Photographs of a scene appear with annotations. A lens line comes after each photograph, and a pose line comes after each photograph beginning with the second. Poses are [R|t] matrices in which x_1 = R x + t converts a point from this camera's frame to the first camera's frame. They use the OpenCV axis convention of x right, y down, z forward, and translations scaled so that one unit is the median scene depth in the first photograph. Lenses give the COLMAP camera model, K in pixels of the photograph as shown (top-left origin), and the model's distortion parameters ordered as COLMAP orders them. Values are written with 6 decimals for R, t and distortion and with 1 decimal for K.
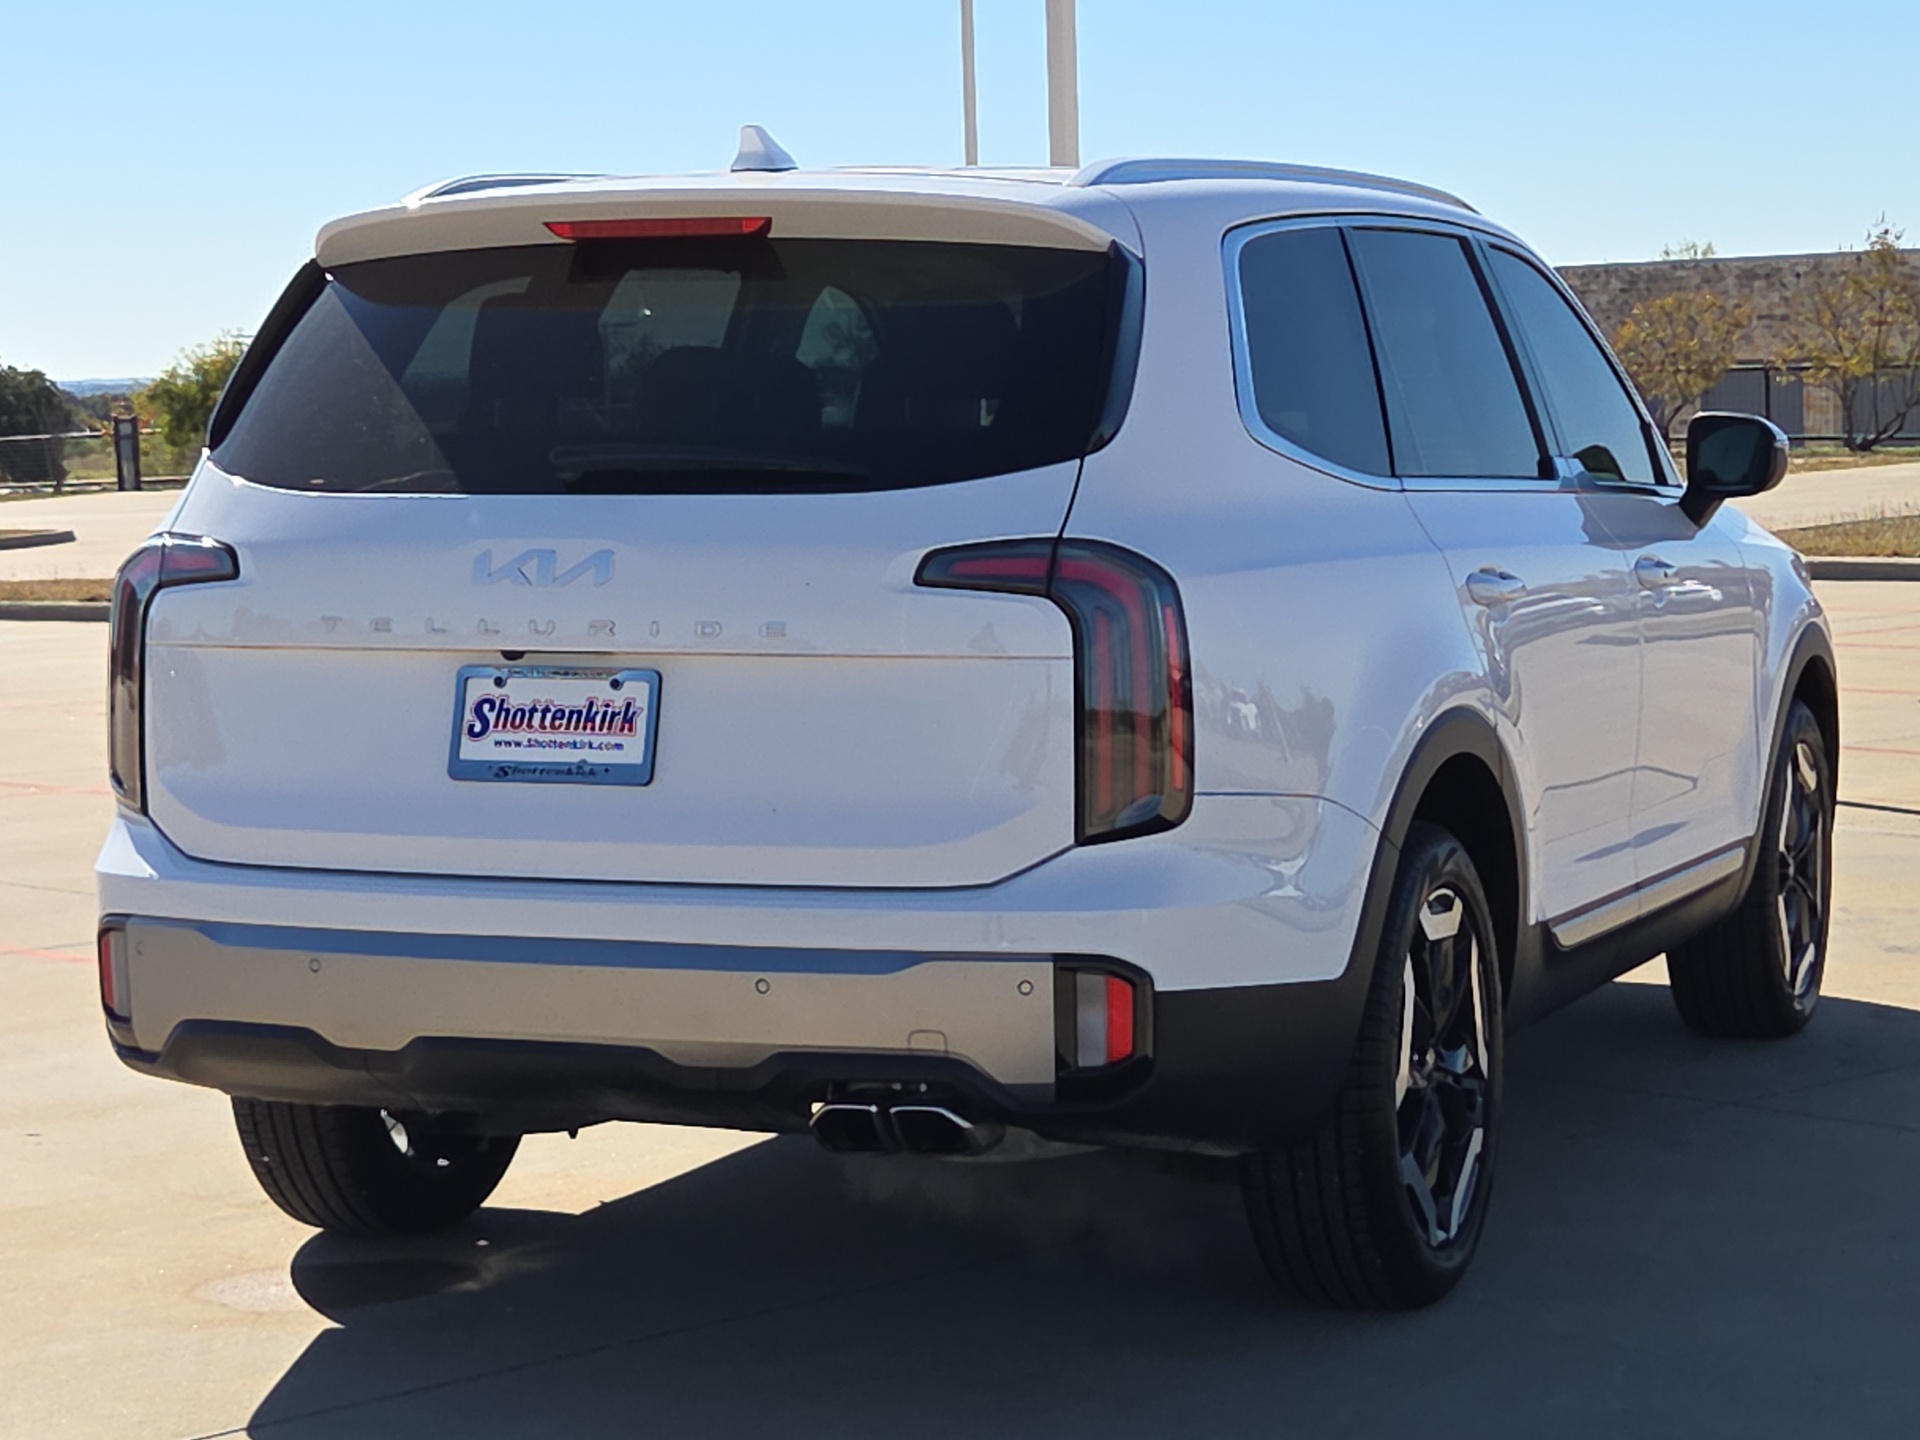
lens RADIAL K [[4372.6, 0, 960.0], [0, 4372.6, 720.0], [0, 0, 1]] dist [0.118990, -0.042840]
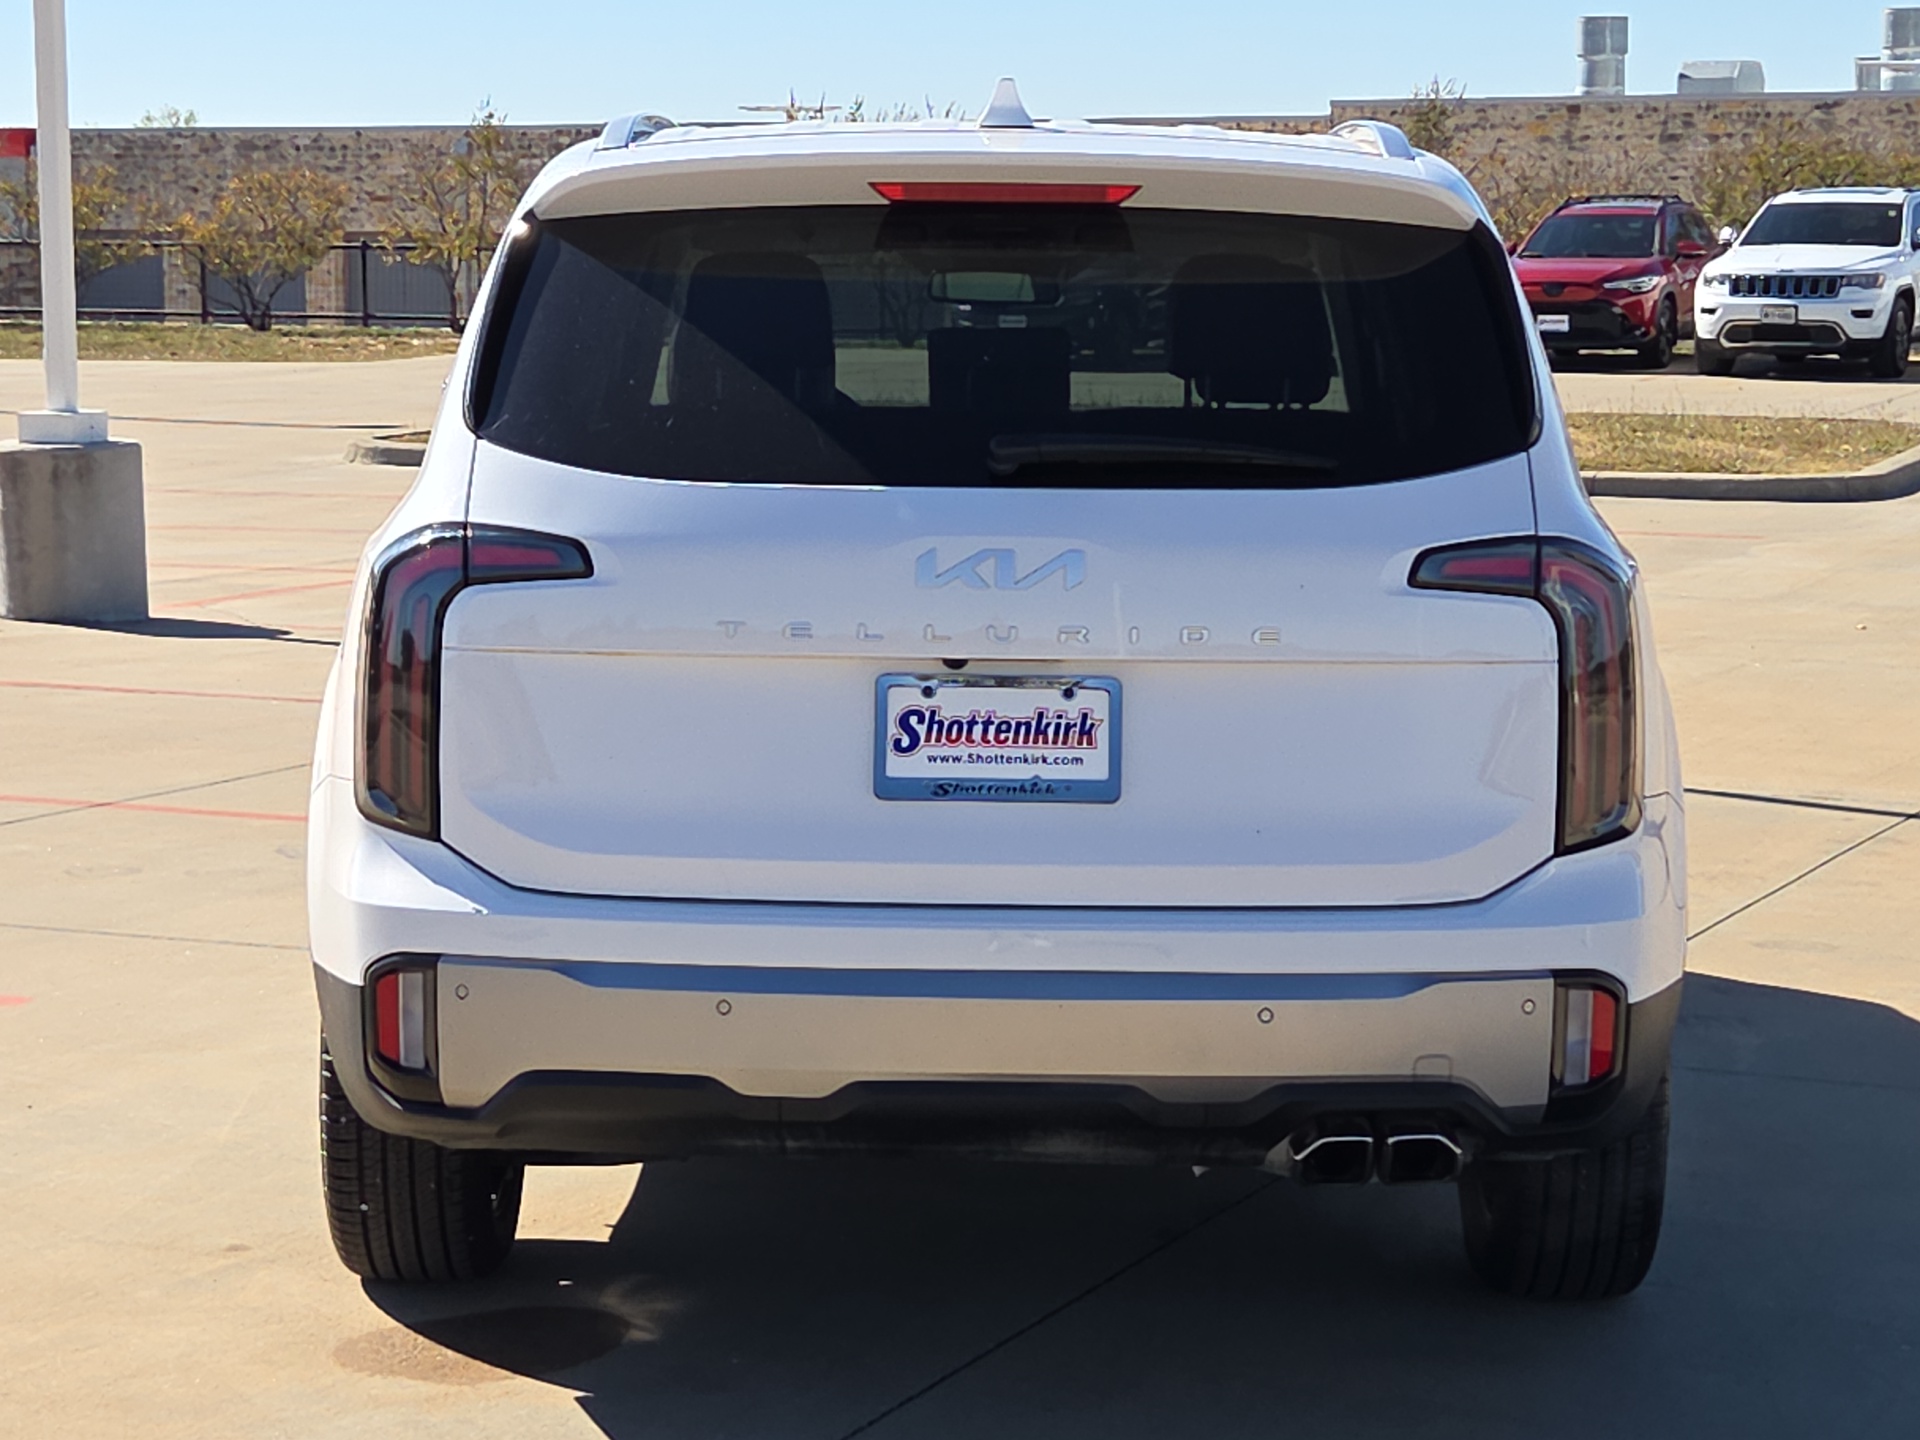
lens RADIAL K [[4372.6, 0, 960.0], [0, 4372.6, 720.0], [0, 0, 1]] dist [0.118990, -0.042840]
pose [[0.935377, -0.018173, 0.353185, -0.425094], [0.007357, 0.999463, 0.031944, -0.032158], [-0.353576, -0.027281, 0.935008, 0.142278]]
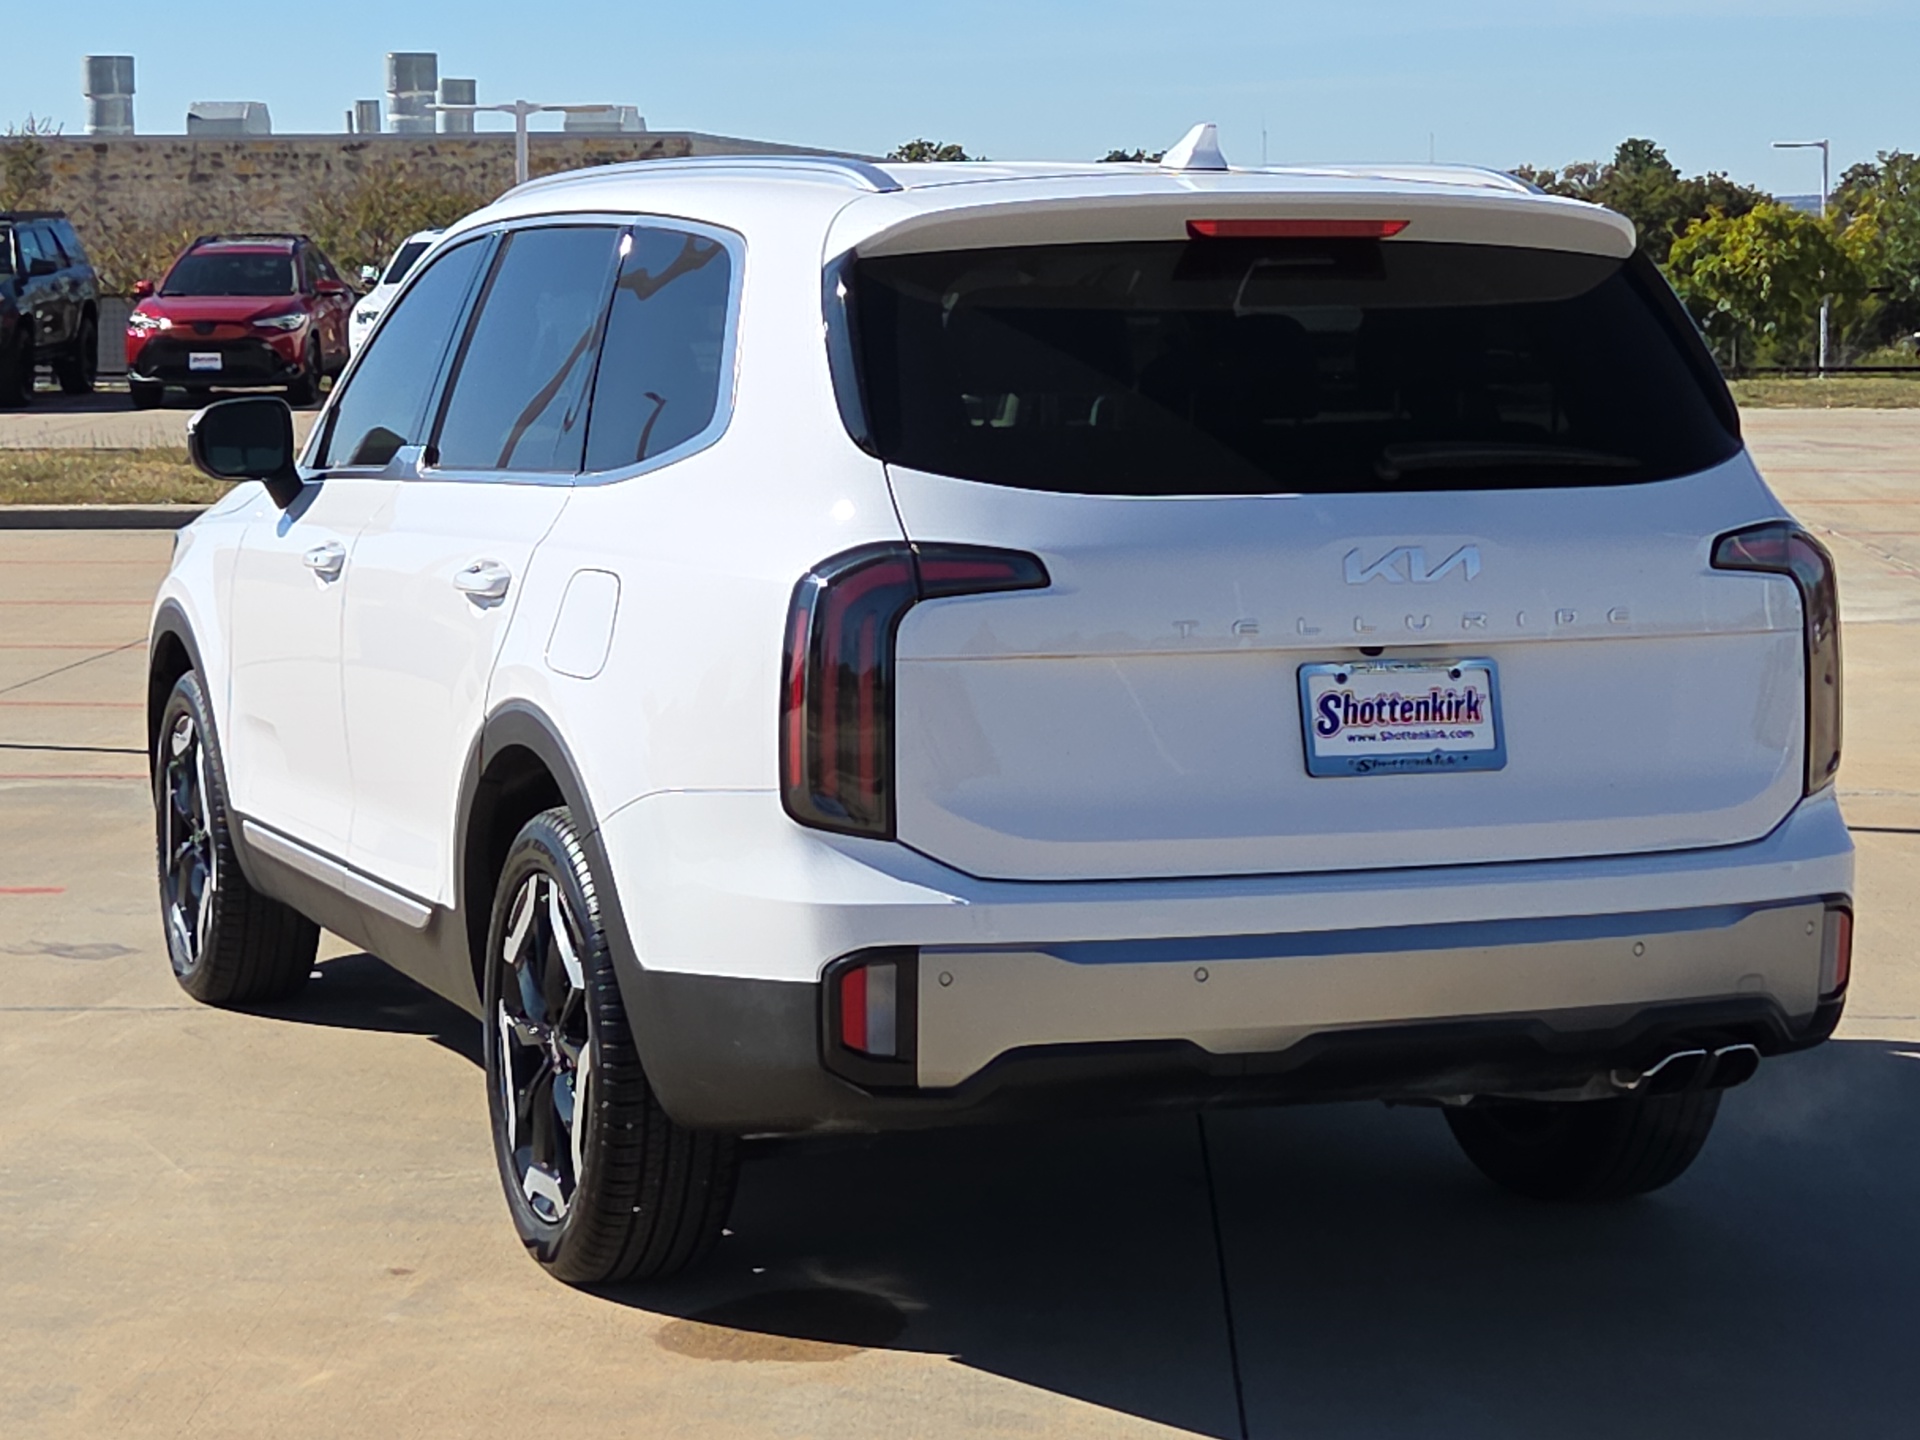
lens RADIAL K [[4372.6, 0, 960.0], [0, 4372.6, 720.0], [0, 0, 1]] dist [0.118990, -0.042840]
pose [[0.737769, -0.057102, 0.672634, -0.858575], [0.046799, 0.998345, 0.033421, -0.037272], [-0.673429, 0.006822, 0.739220, 0.311837]]
